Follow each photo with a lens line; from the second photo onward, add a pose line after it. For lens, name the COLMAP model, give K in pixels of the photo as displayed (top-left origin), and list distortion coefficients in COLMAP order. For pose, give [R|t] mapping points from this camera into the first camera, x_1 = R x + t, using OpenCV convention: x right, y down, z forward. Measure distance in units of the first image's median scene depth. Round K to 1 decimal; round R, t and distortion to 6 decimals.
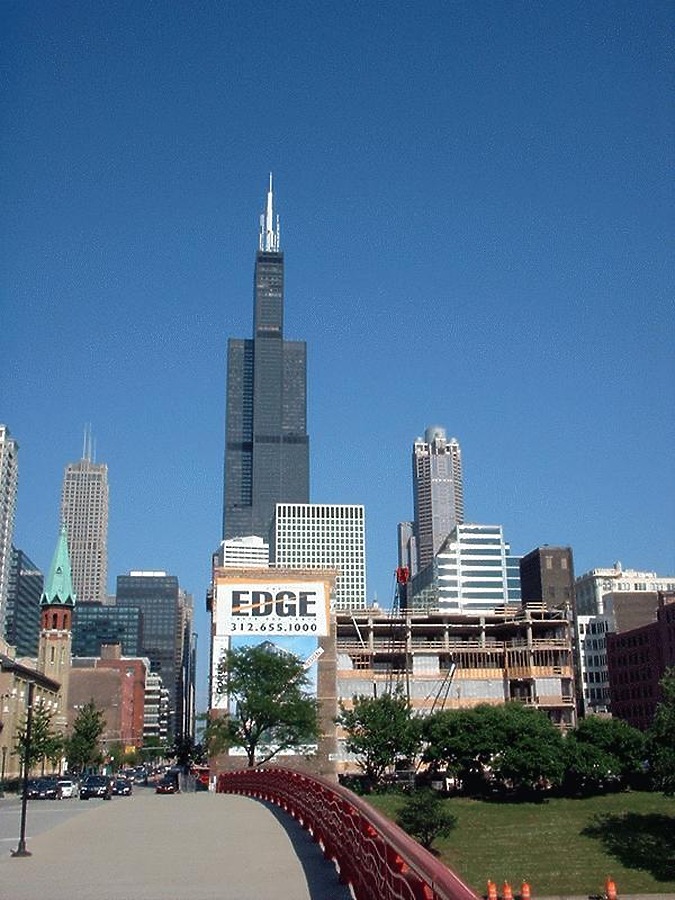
lens RADIAL K [[1030.1, 0, 364.3], [0, 1030.1, 448.5], [0, 0, 1]] dist [-0.027341, -0.028965]
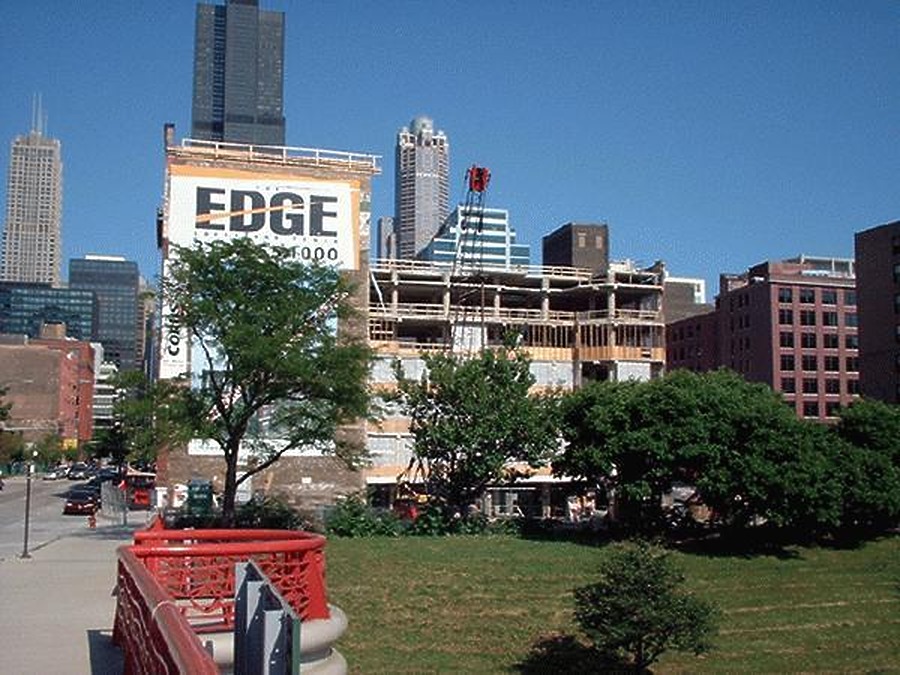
lens RADIAL K [[1030.1, 0, 449.2], [0, 1030.1, 360.7], [0, 0, 1]] dist [-0.027341, -0.028965]
pose [[0.992972, 0.032014, 0.113939, -0.034958], [-0.053780, 0.979638, 0.193435, 0.082930], [-0.105427, -0.198203, 0.974475, 0.281557]]
